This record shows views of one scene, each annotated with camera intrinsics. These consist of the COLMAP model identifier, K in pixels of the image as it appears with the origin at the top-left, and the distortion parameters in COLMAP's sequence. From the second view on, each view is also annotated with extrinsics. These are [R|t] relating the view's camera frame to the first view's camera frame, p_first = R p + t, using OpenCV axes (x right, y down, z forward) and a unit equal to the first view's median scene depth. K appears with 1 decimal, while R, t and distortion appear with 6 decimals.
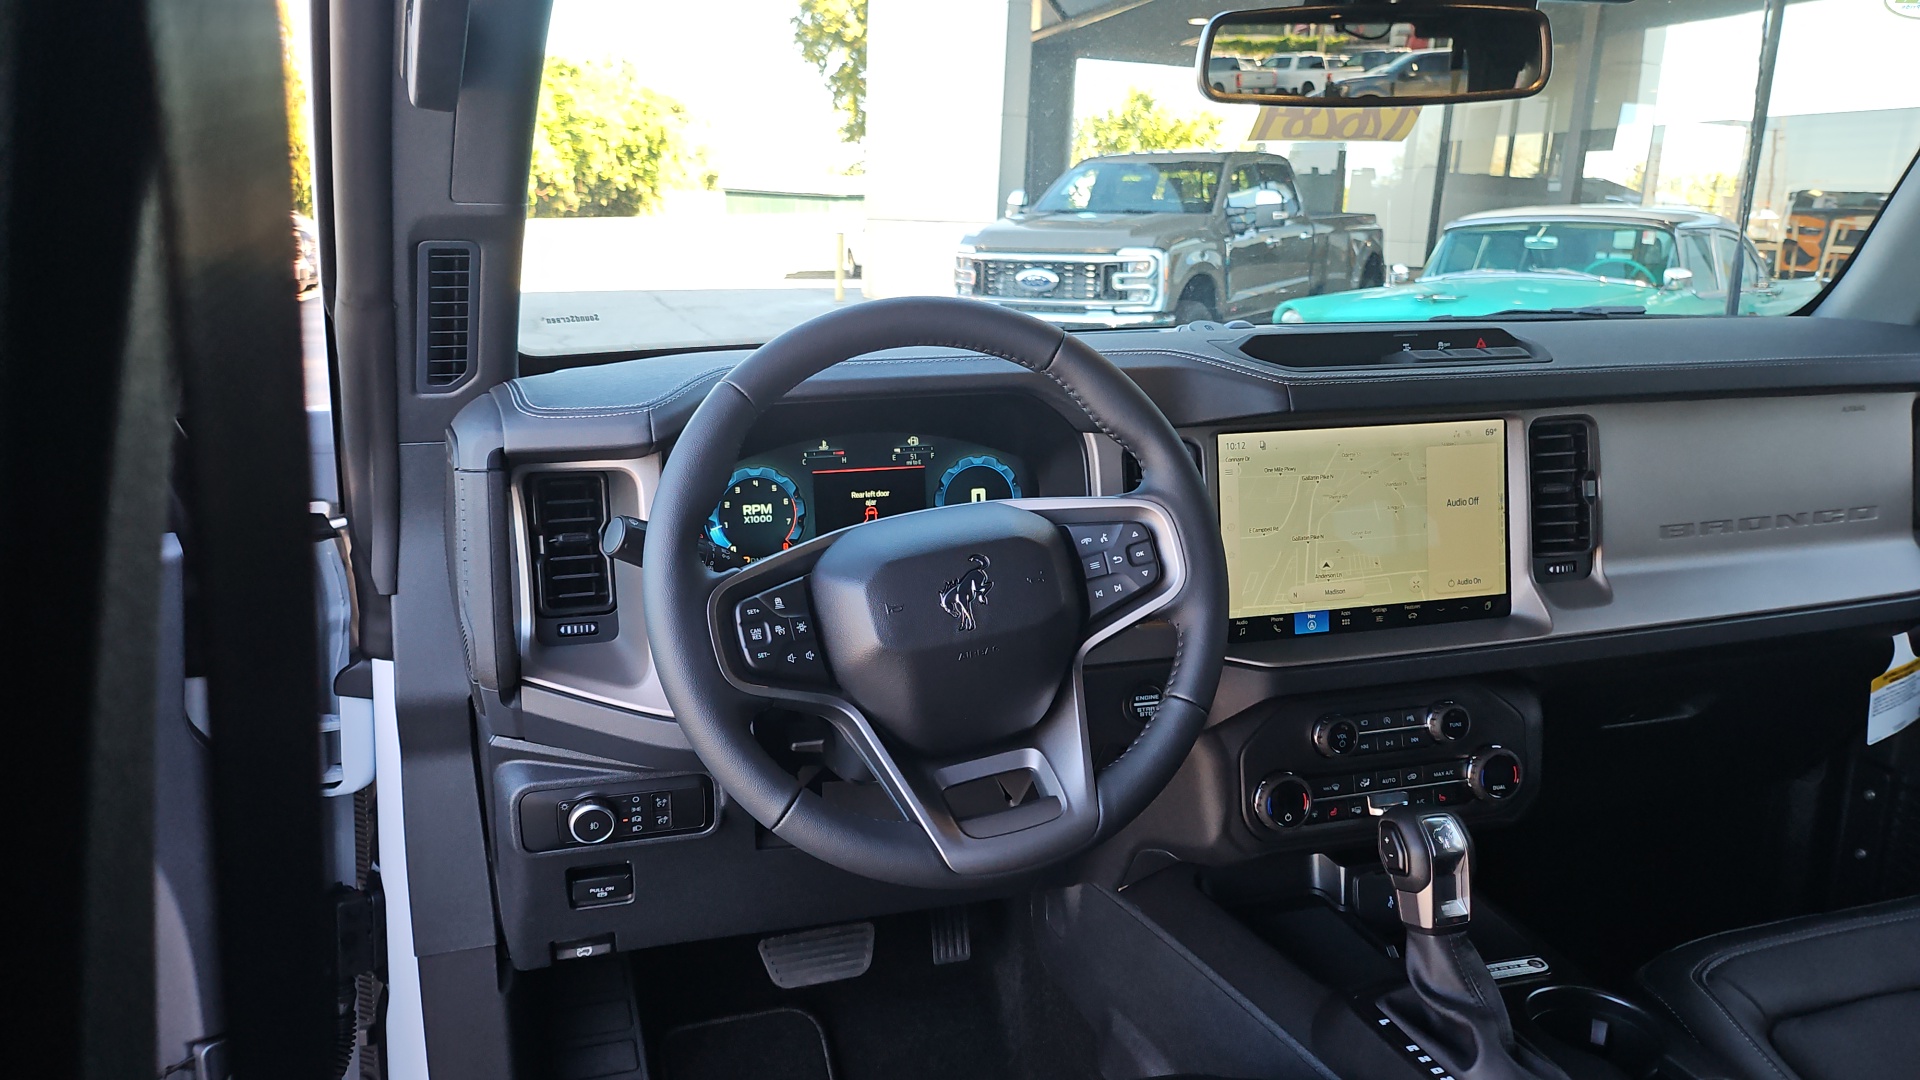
lens RADIAL K [[1371.2, 0, 957.6], [0, 1371.2, 551.3], [0, 0, 1]] dist [0.090628, -0.096717]
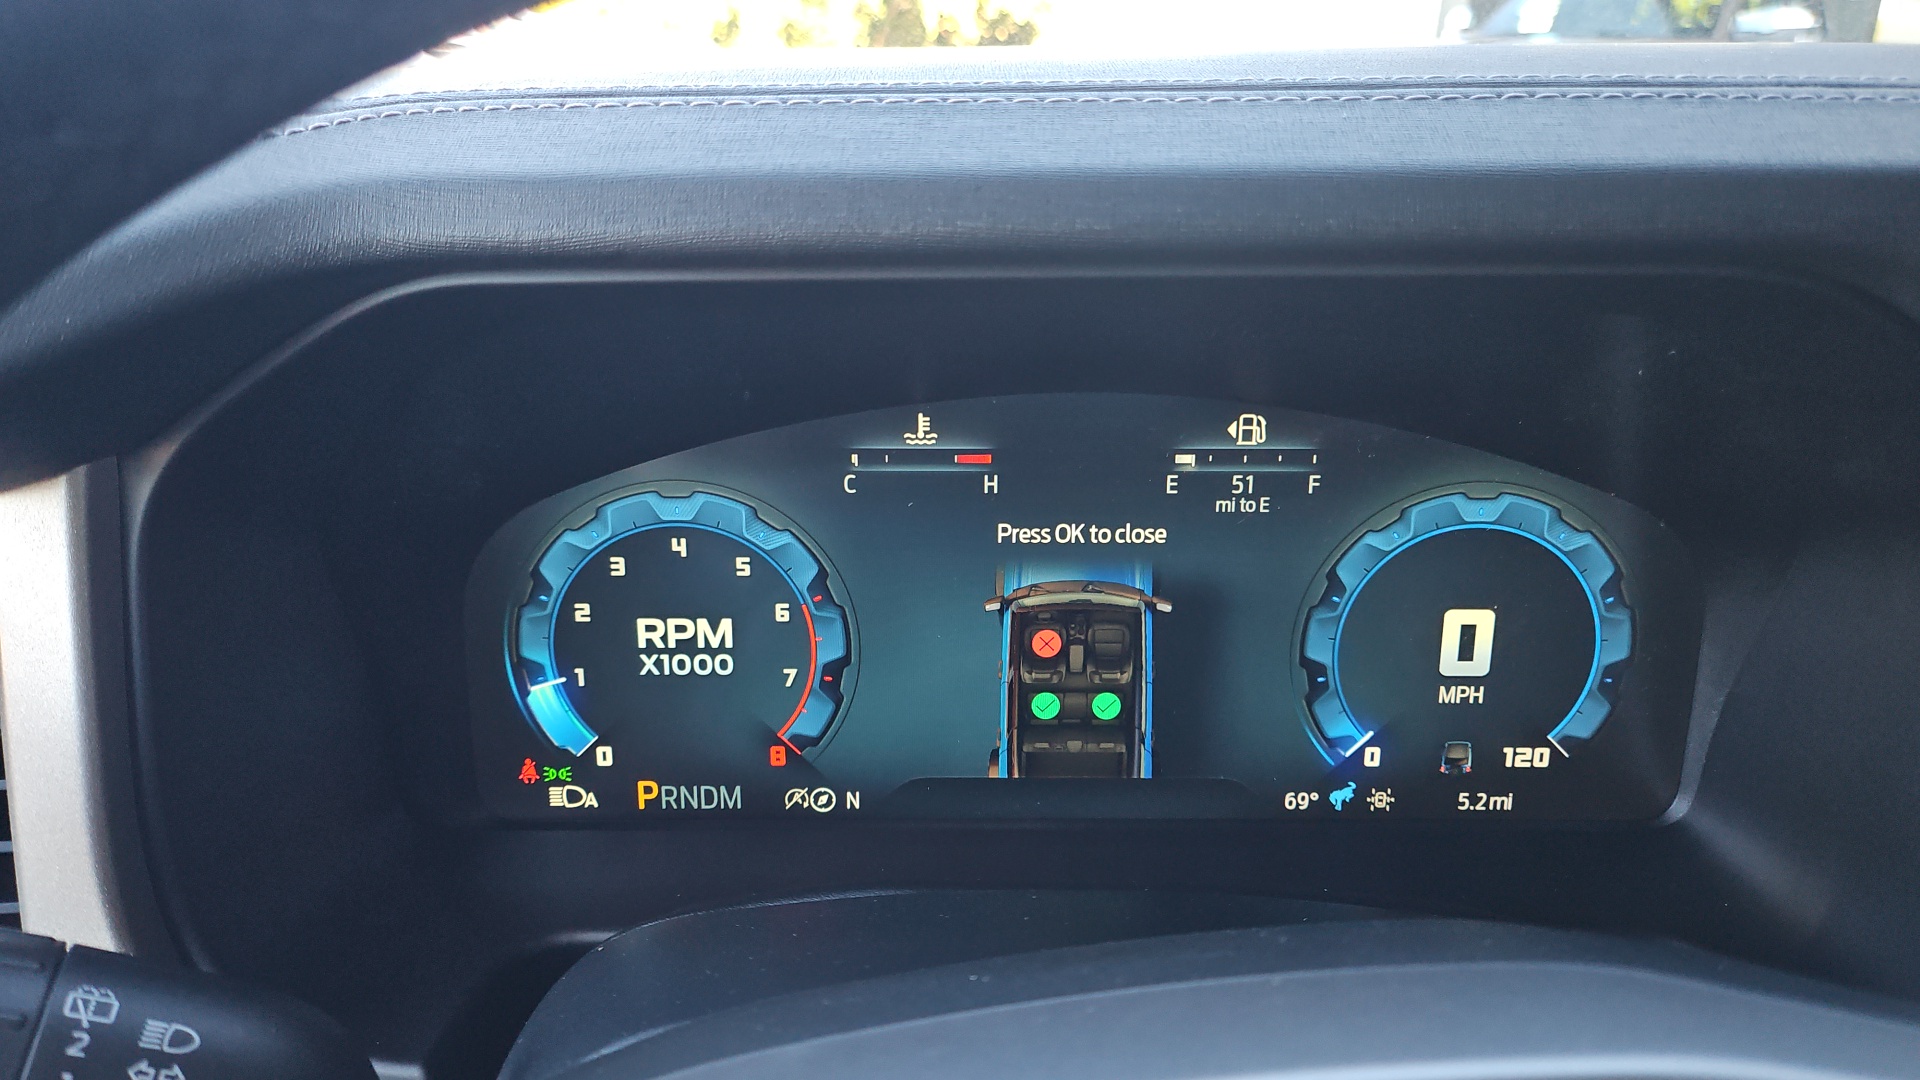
lens RADIAL K [[1371.2, 0, 957.6], [0, 1371.2, 551.3], [0, 0, 1]] dist [0.090628, -0.096717]
pose [[0.961630, 0.099220, -0.255779, -0.014880], [-0.072014, 0.990908, 0.113645, -0.082856], [0.264729, -0.090865, 0.960032, 0.707813]]
